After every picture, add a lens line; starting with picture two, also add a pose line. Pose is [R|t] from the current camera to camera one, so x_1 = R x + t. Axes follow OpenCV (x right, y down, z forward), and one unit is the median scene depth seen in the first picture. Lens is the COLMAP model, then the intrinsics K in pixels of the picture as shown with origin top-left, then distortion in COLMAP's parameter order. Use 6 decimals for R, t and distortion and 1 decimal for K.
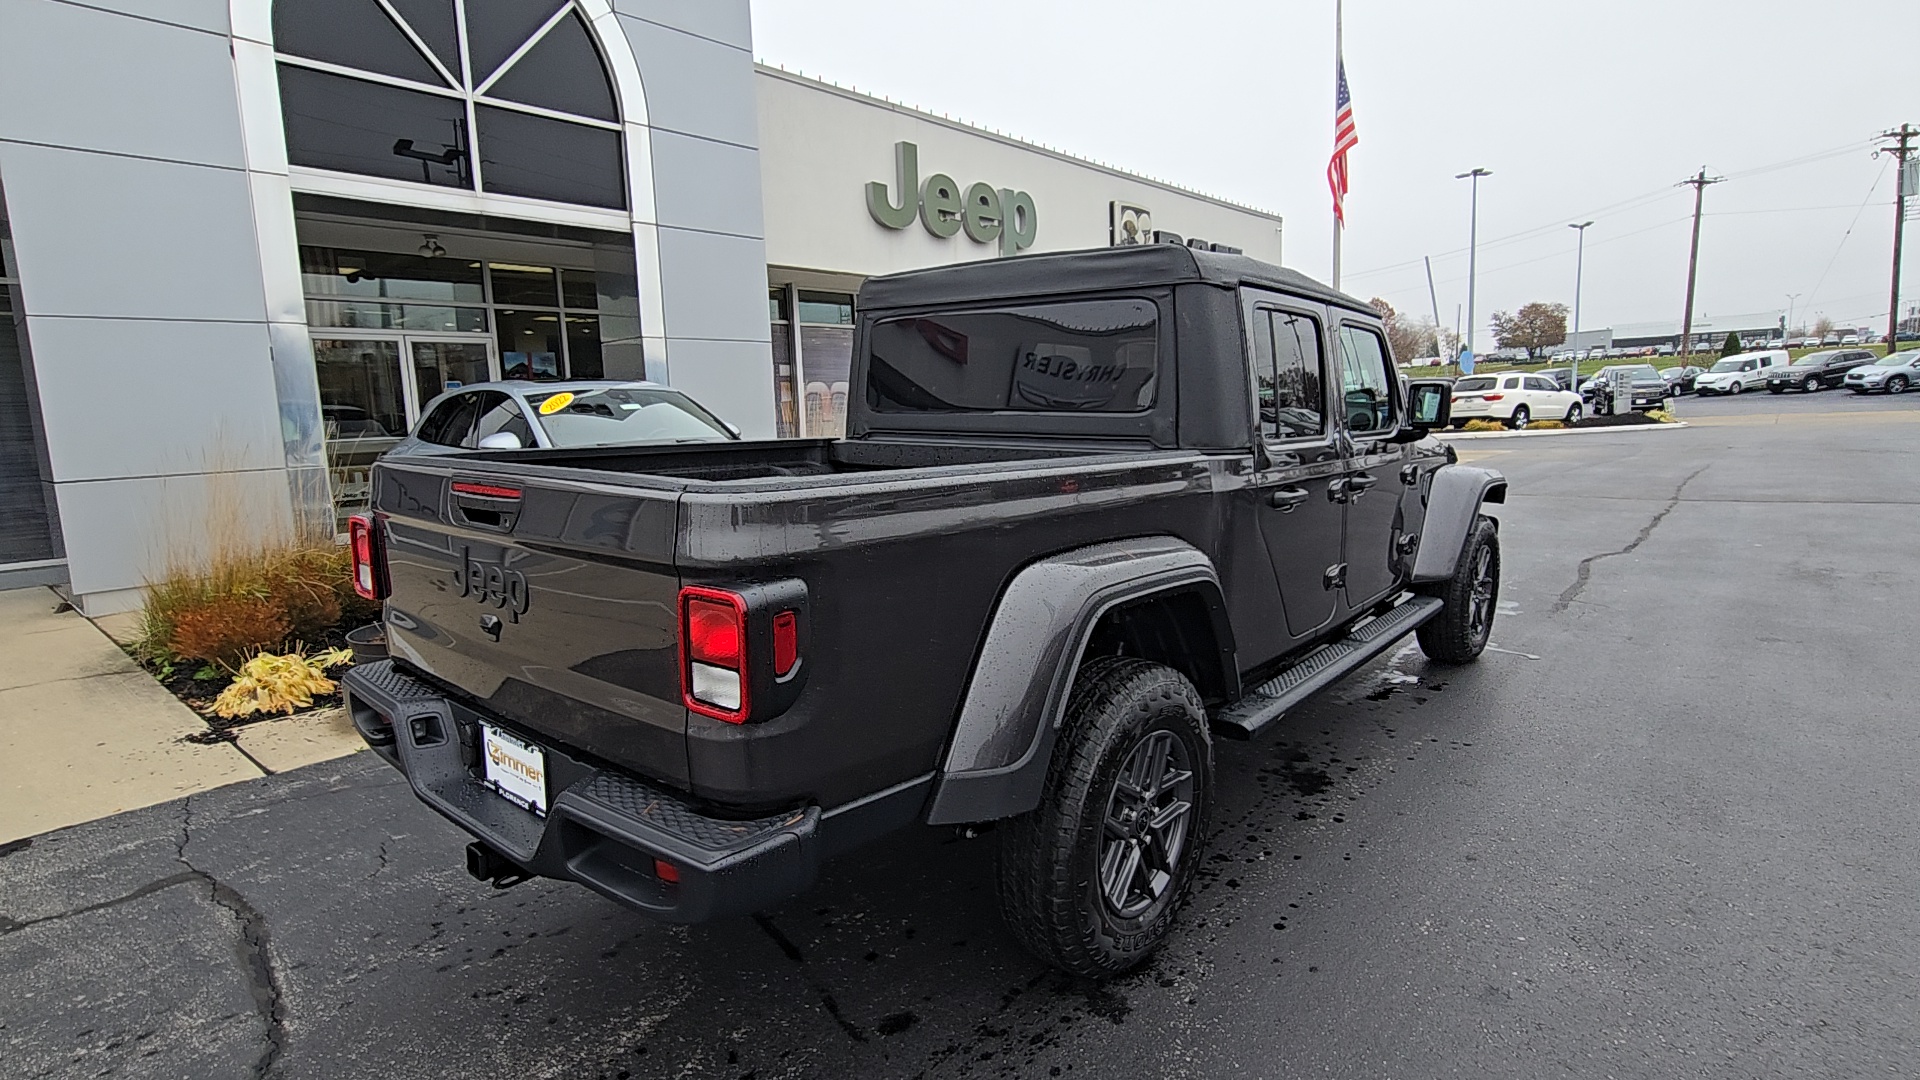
lens RADIAL K [[966.2, 0, 949.9], [0, 966.2, 547.8], [0, 0, 1]] dist [0.001494, -0.001173]
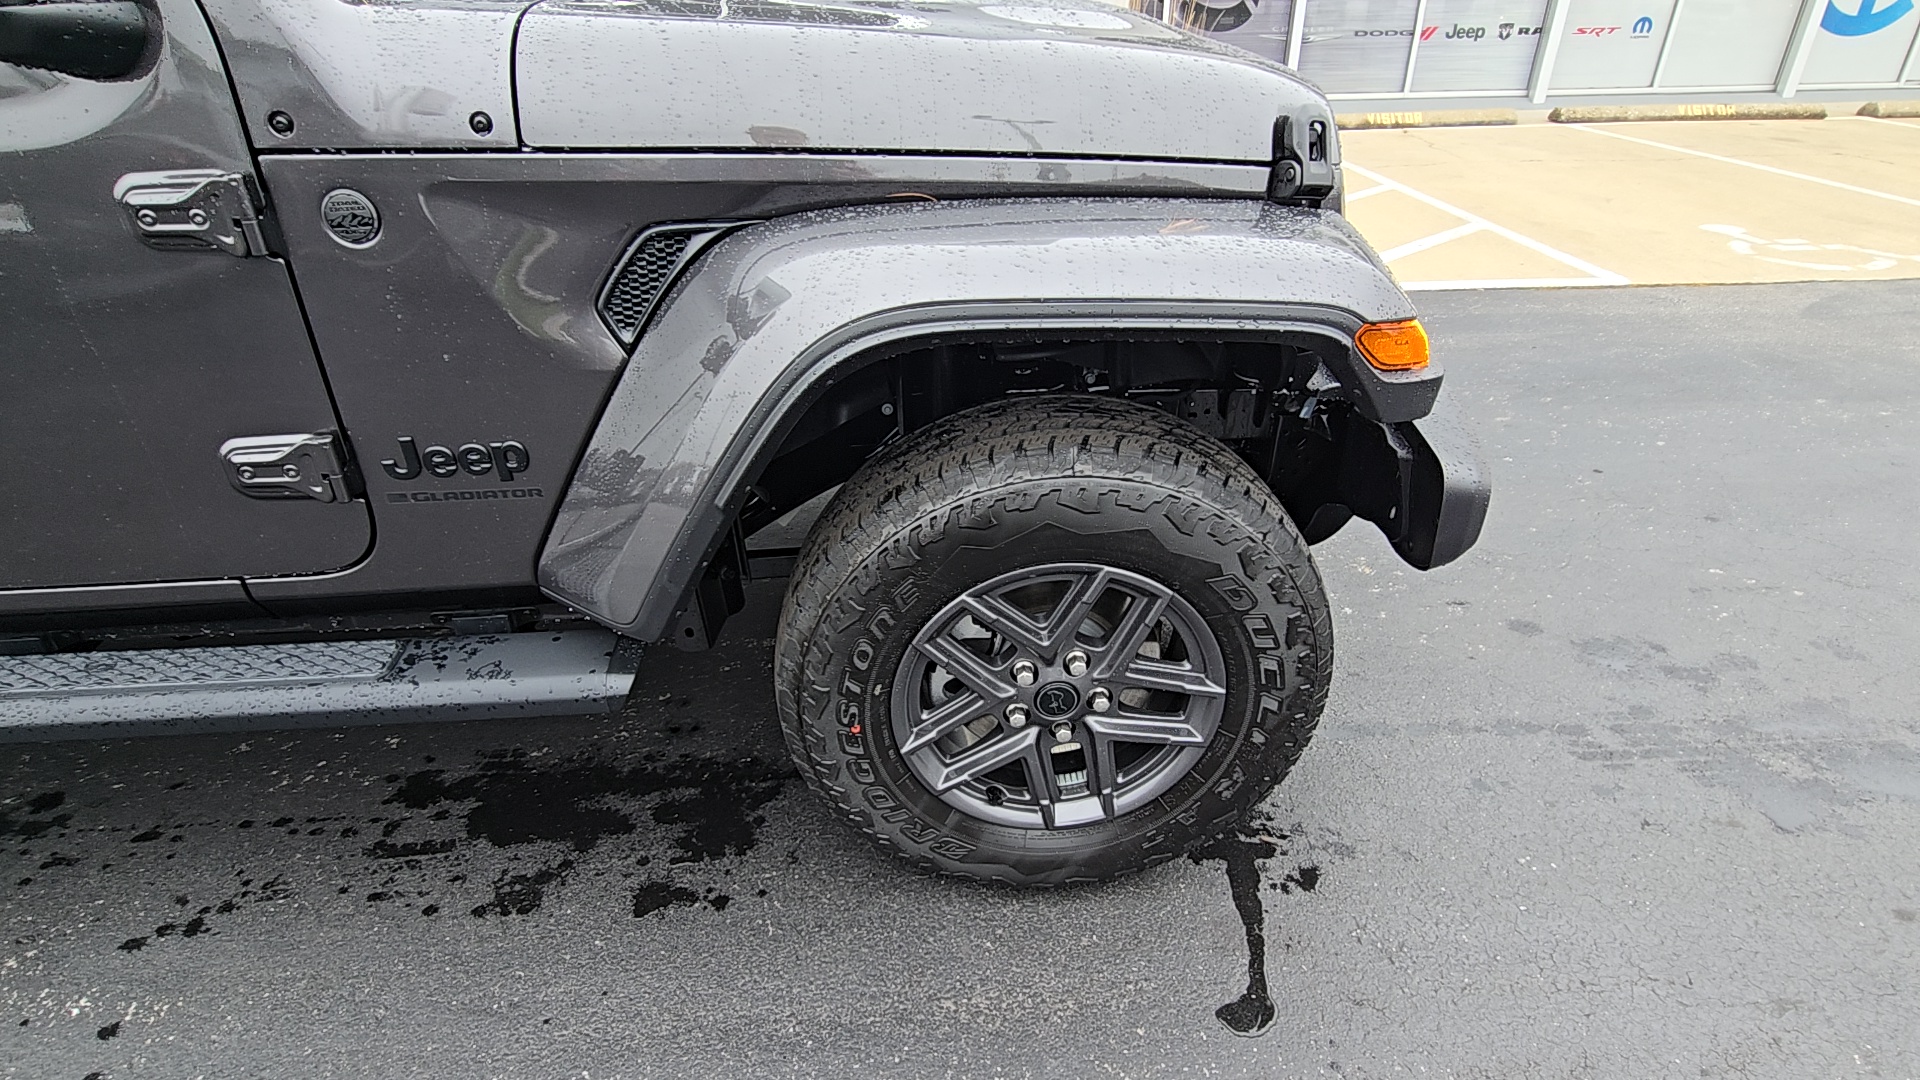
lens RADIAL K [[966.2, 0, 952.4], [0, 966.2, 537.7], [0, 0, 1]] dist [0.001494, -0.001173]
pose [[0.685736, 0.366469, -0.628861, 0.123509], [-0.108822, 0.905908, 0.409254, -0.019066], [0.719669, -0.212206, 0.661093, 0.147720]]
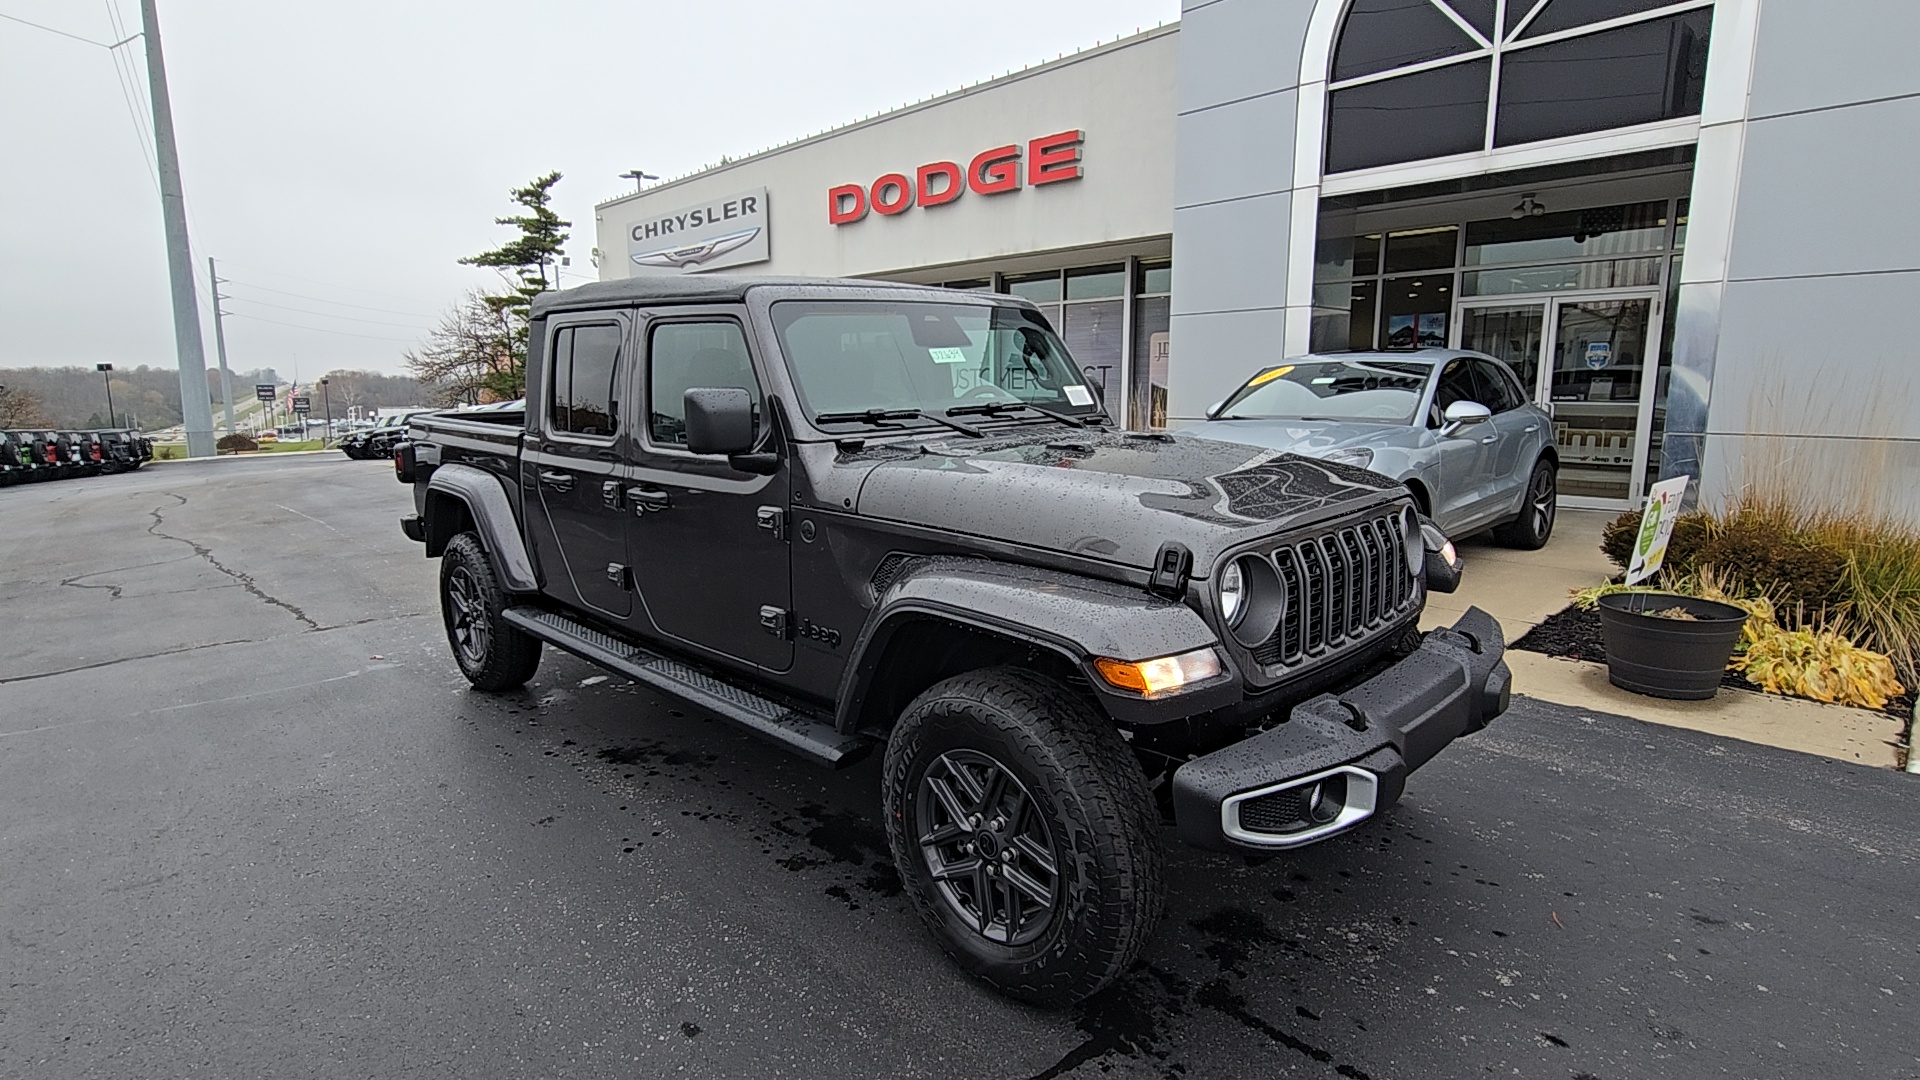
lens RADIAL K [[966.2, 0, 952.5], [0, 966.2, 547.2], [0, 0, 1]] dist [0.001494, -0.001173]
pose [[-0.079193, 0.196026, -0.977396, 0.176073], [-0.140101, 0.968555, 0.205604, -0.033567], [0.986965, 0.153216, -0.049239, 0.179555]]
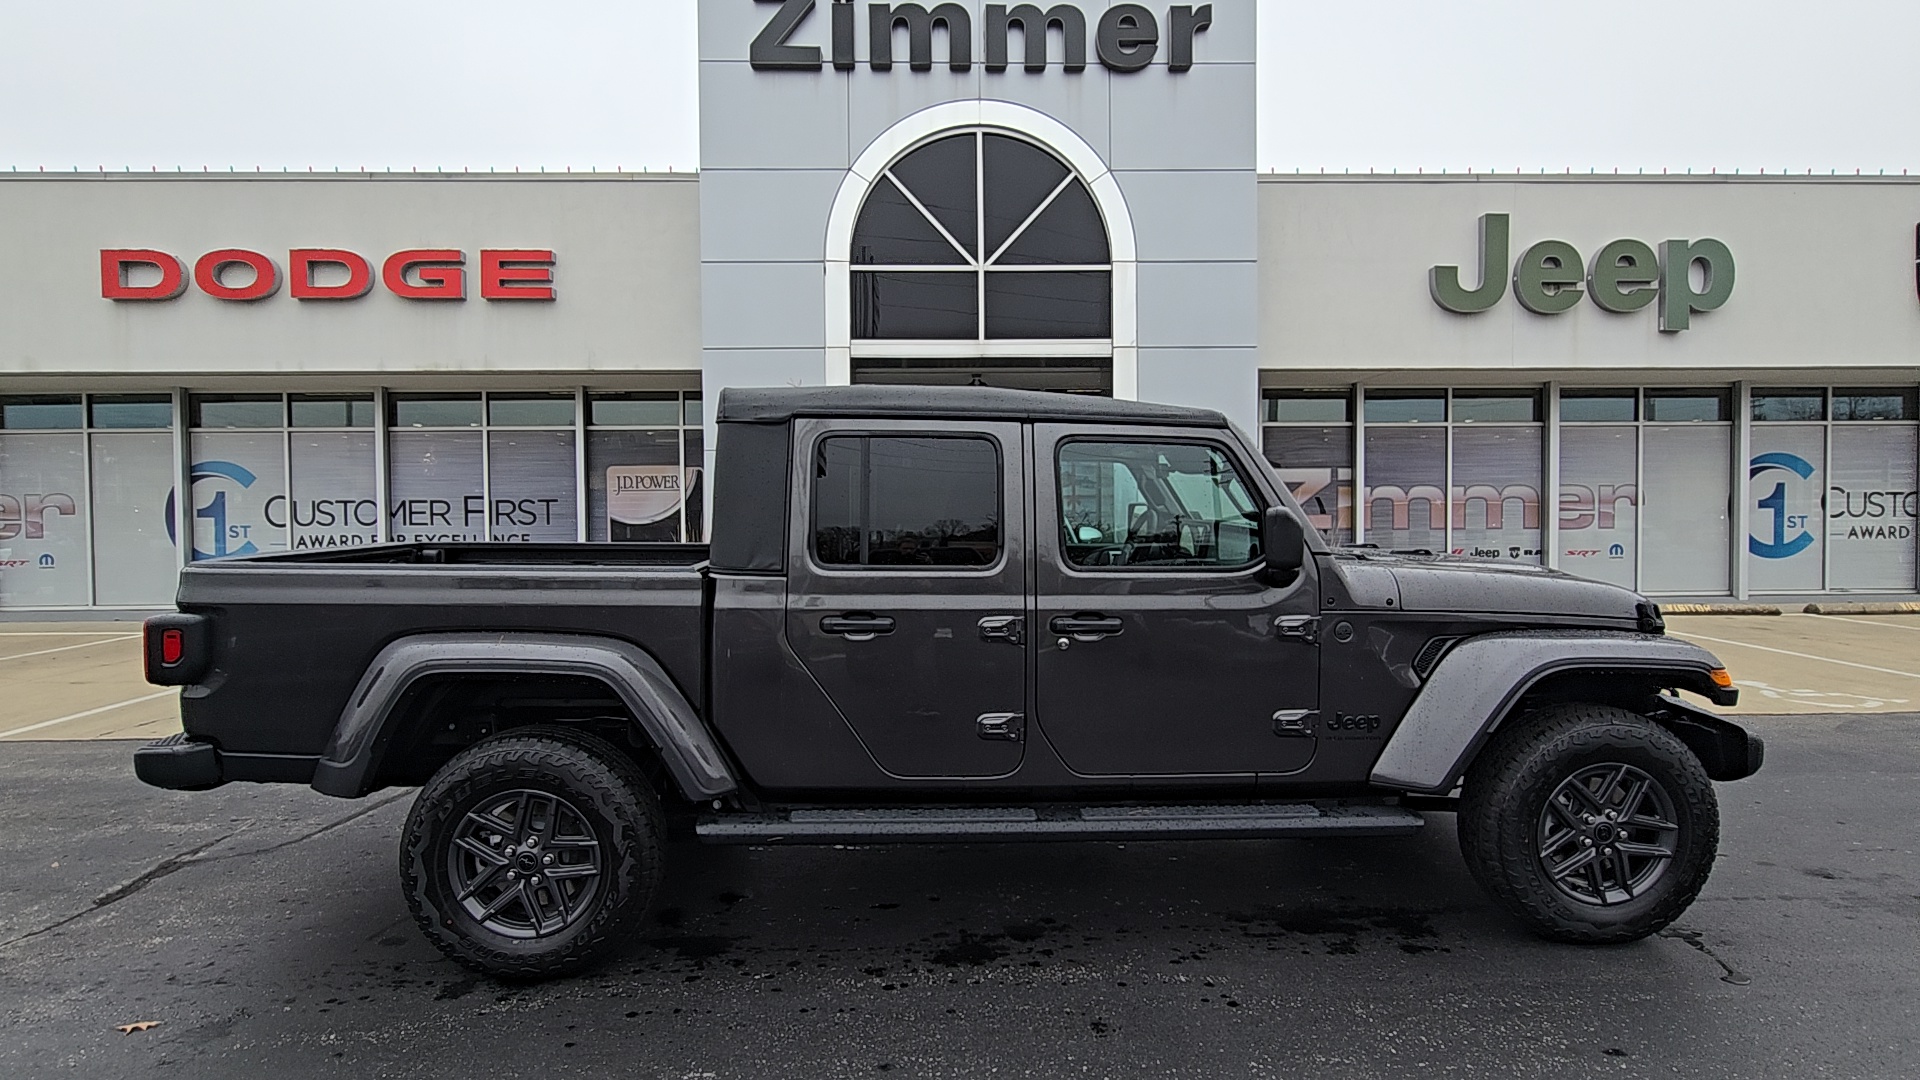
lens RADIAL K [[966.2, 0, 950.7], [0, 966.2, 546.9], [0, 0, 1]] dist [0.001494, -0.001173]
pose [[0.682762, 0.047000, -0.729128, 0.128323], [-0.120101, 0.991574, -0.048546, -0.010711], [0.720702, 0.120714, 0.682654, 0.044297]]
